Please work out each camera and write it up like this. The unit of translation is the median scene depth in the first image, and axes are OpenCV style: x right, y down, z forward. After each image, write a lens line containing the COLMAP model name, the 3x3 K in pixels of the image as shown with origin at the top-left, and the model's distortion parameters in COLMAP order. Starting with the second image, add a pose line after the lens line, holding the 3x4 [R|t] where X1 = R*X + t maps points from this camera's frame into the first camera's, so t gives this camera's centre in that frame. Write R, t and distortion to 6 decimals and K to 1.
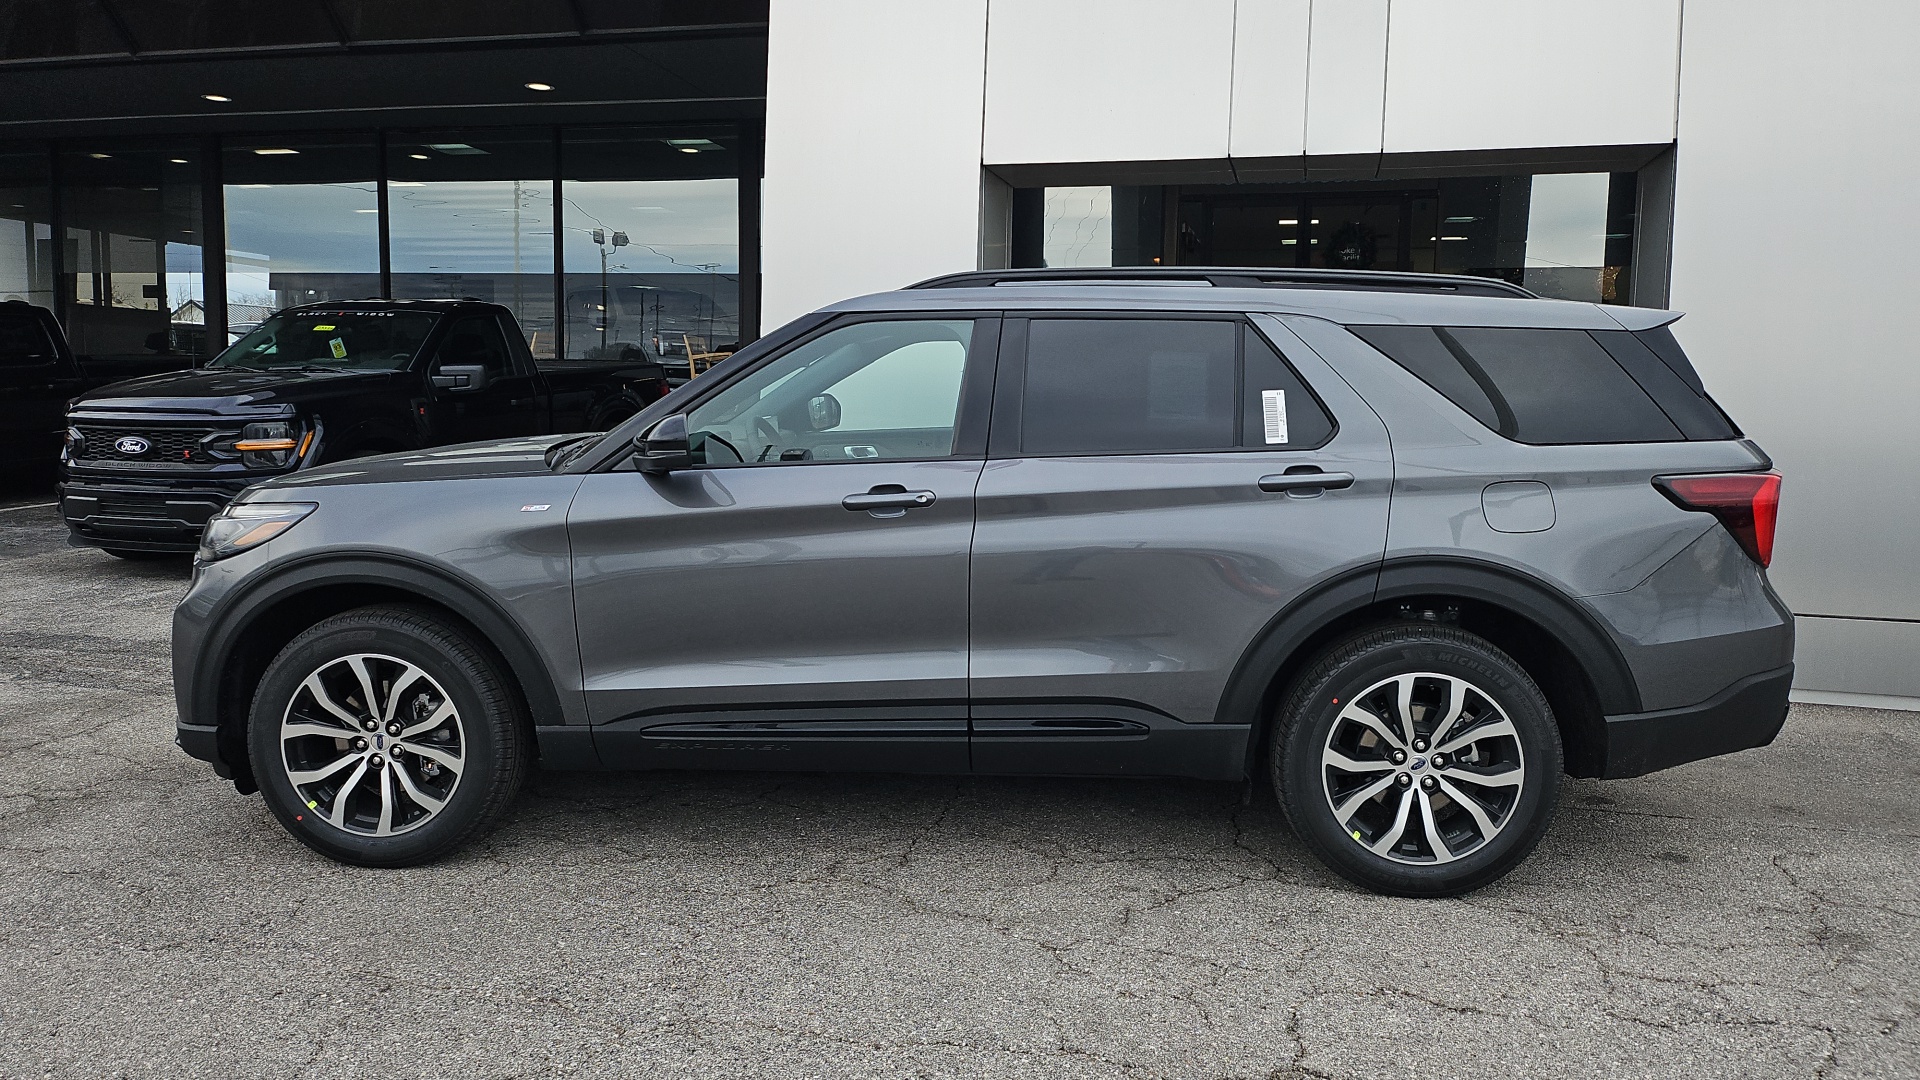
lens RADIAL K [[1383.3, 0, 960.0], [0, 1383.3, 540.0], [0, 0, 1]] dist [0.004620, 0.004703]
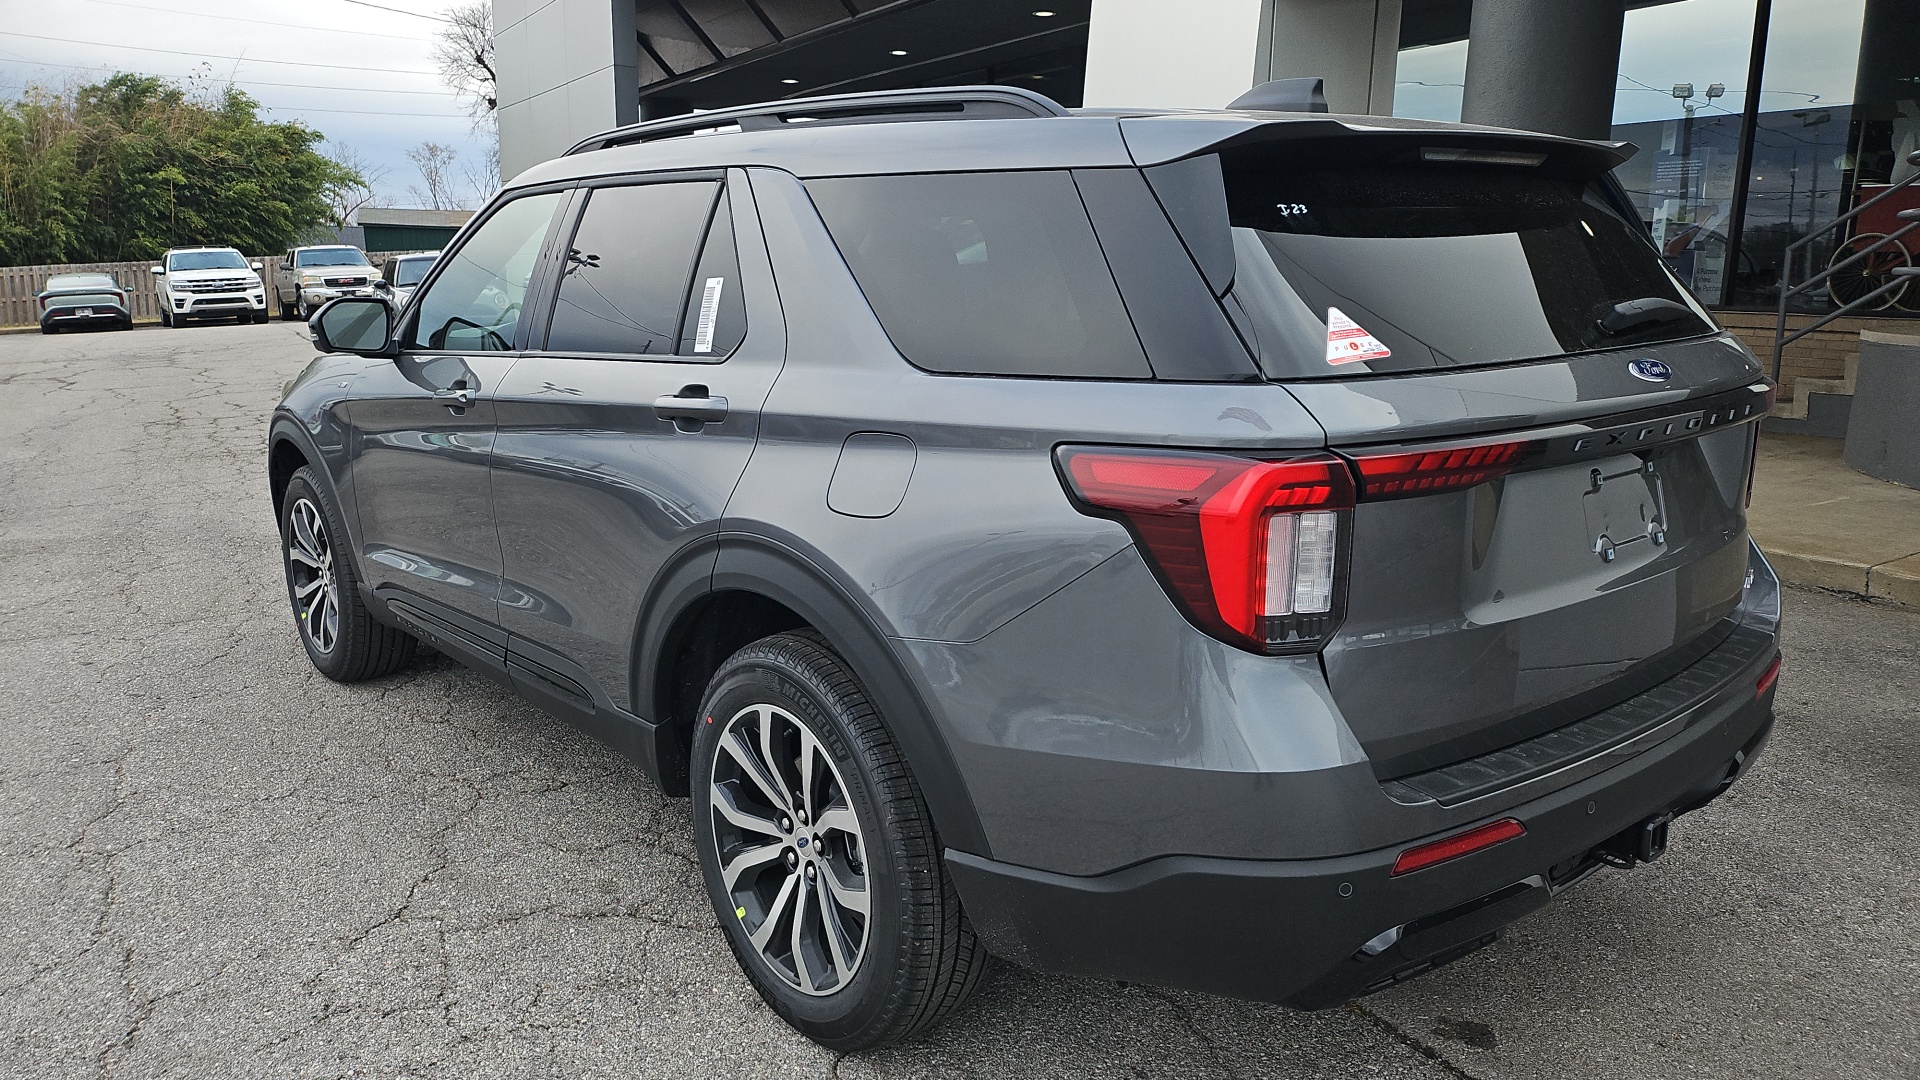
lens RADIAL K [[1327.5, 0, 960.1], [0, 1327.5, 551.1], [0, 0, 1]] dist [0.003393, 0.002001]
pose [[0.732717, 0.146901, -0.664489, 0.792700], [-0.097121, 0.989002, 0.111549, -0.056187], [0.673567, -0.017198, 0.738926, 0.577052]]
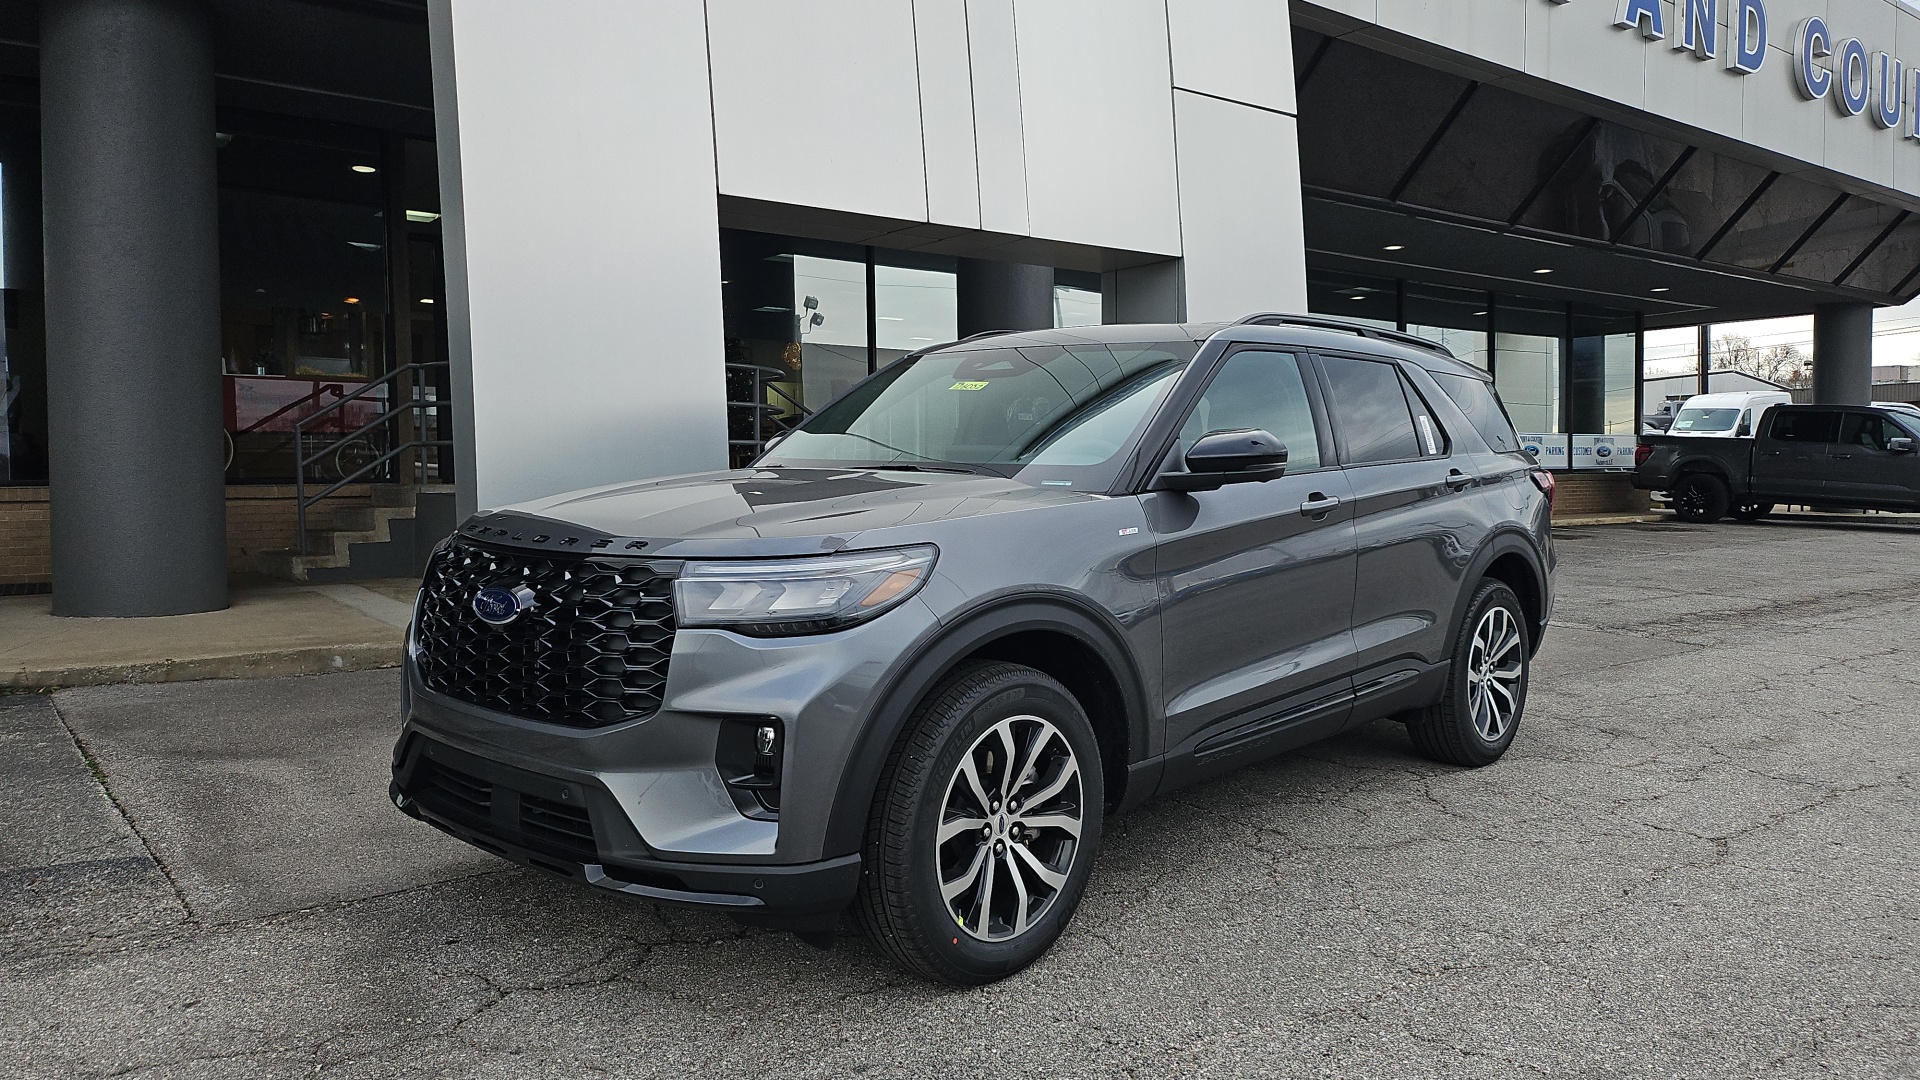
lens RADIAL K [[1383.3, 0, 960.0], [0, 1383.3, 540.0], [0, 0, 1]] dist [0.004620, 0.004703]
pose [[0.617921, -0.059100, 0.784016, -1.140978], [0.095878, 0.995393, -0.000533, -0.028140], [-0.780372, 0.075499, 0.620741, 0.517438]]
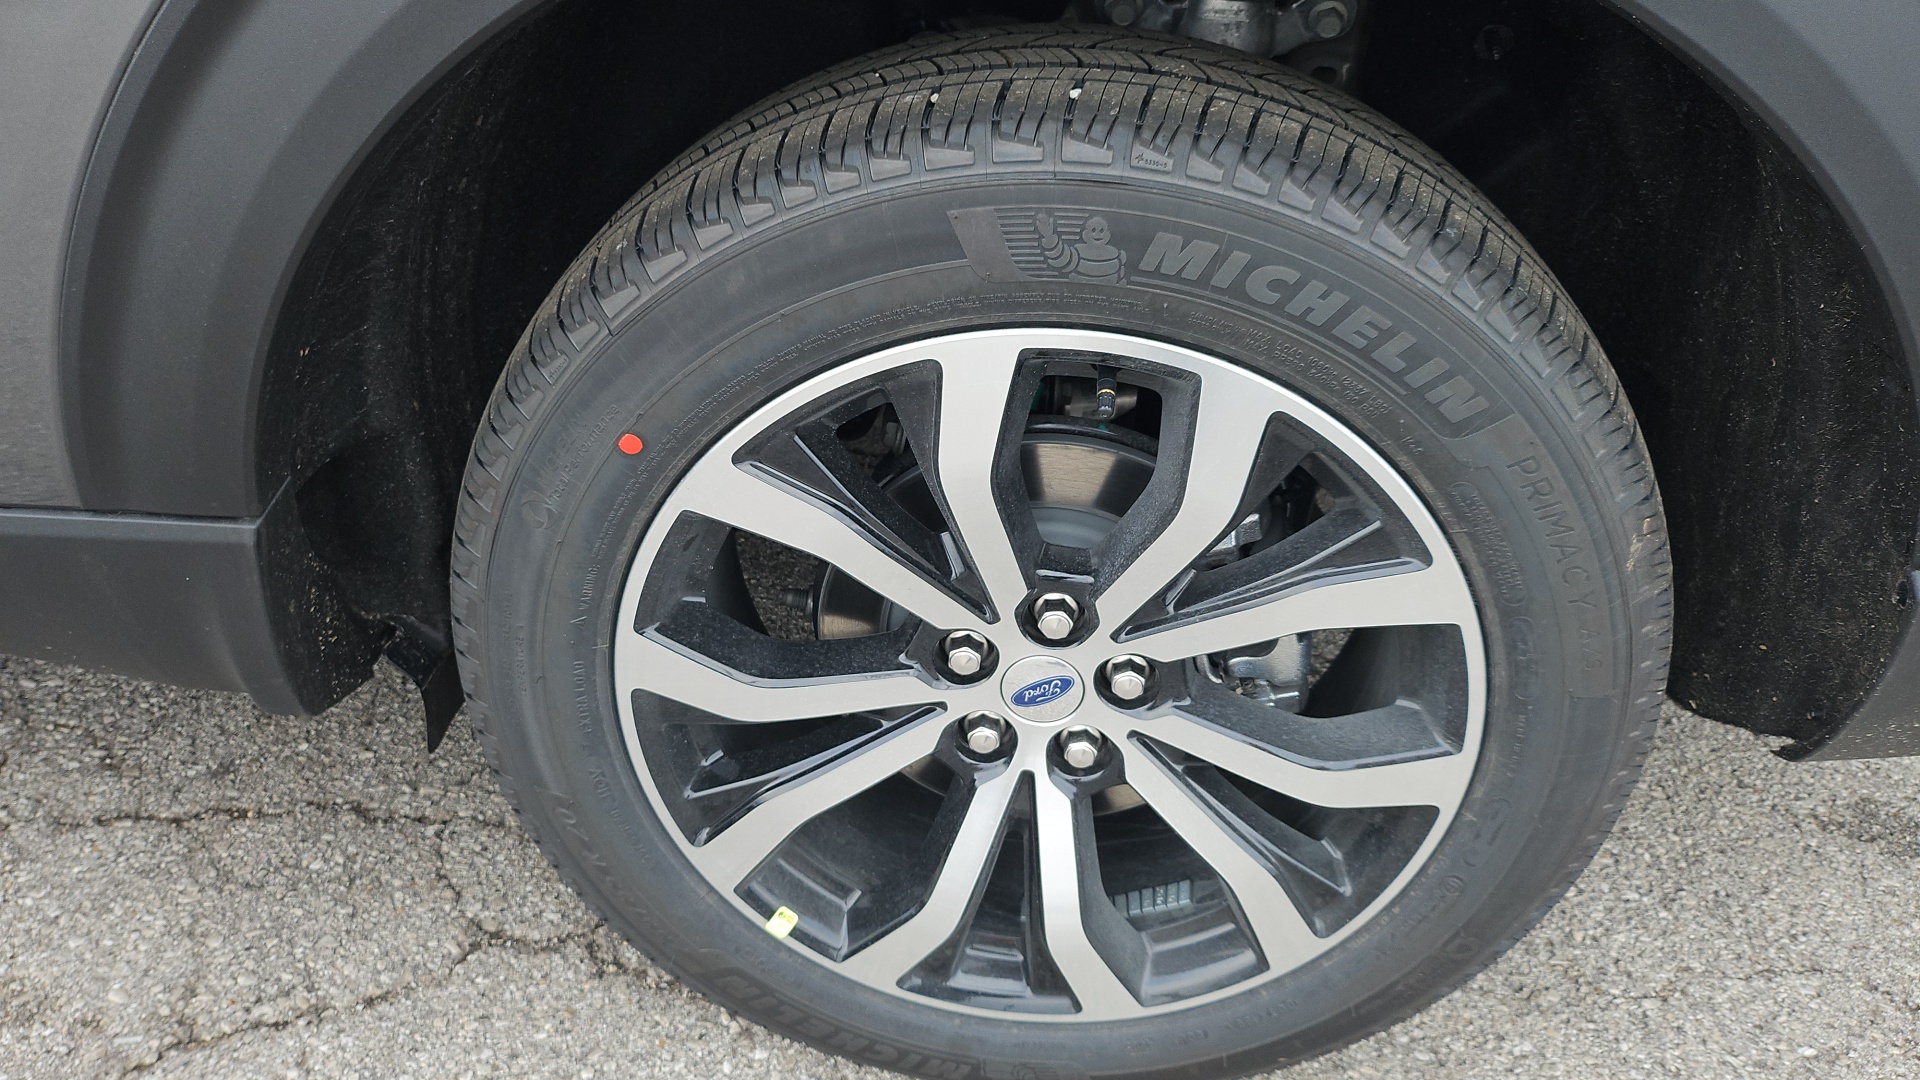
lens RADIAL K [[1394.8, 0, 962.3], [0, 1394.8, 534.3], [0, 0, 1]] dist [0.010740, -0.047294]
pose [[0.998636, 0.029186, 0.043304, 0.306049], [-0.044062, 0.916003, 0.398745, 0.044150], [-0.028029, -0.400109, 0.916039, 0.792848]]
